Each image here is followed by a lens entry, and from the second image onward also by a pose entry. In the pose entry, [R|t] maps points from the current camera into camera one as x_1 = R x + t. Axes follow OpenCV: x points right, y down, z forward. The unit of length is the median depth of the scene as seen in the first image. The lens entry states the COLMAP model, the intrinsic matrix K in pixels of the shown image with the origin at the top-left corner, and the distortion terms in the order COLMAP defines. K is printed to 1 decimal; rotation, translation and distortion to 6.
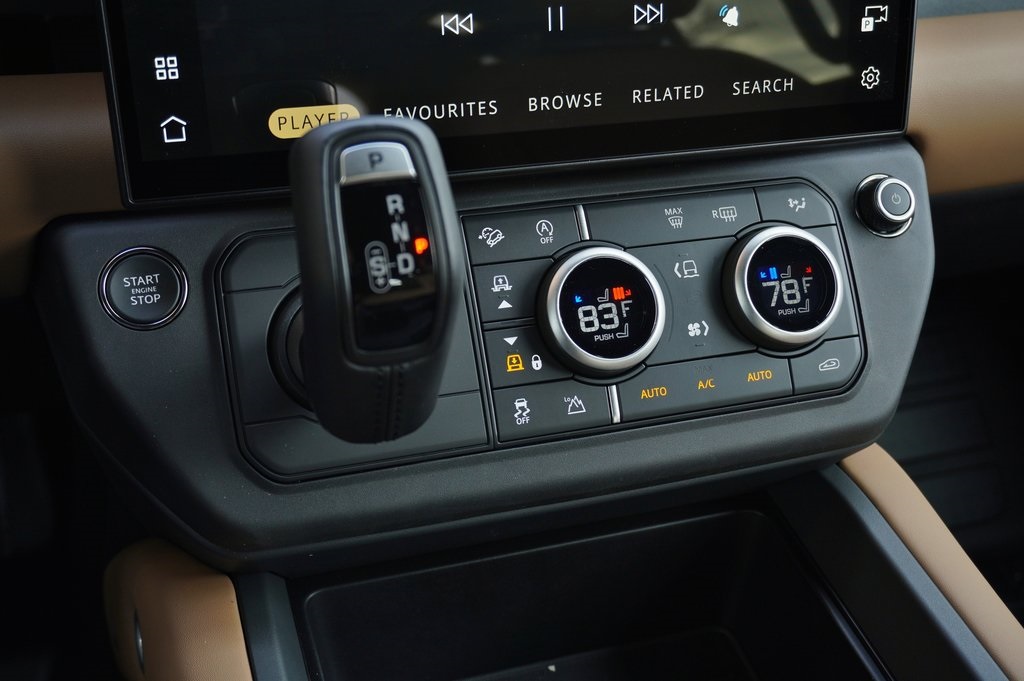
lens RADIAL K [[1153.7, 0, 513.3], [0, 1153.7, 340.3], [0, 0, 1]] dist [0.023003, 0.000000]
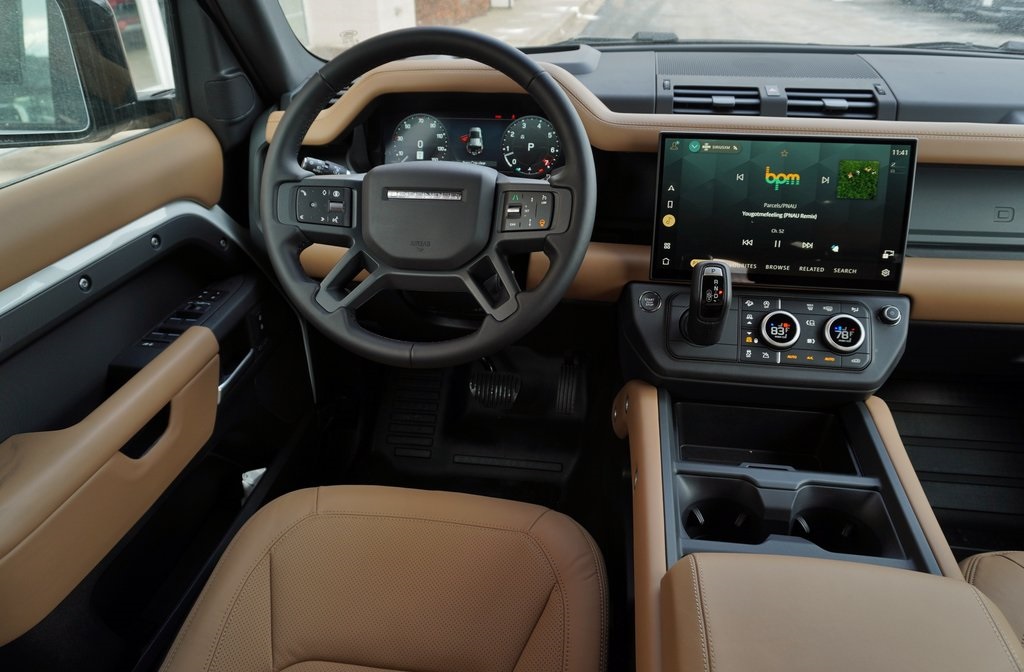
lens RADIAL K [[744.0, 0, 507.8], [0, 744.0, 336.3], [0, 0, 1]] dist [-0.029962, -0.008726]
pose [[0.886613, 0.151854, -0.436872, 0.323270], [-0.208366, 0.974422, -0.084169, 0.341749], [0.412917, 0.165655, 0.895577, -1.256058]]
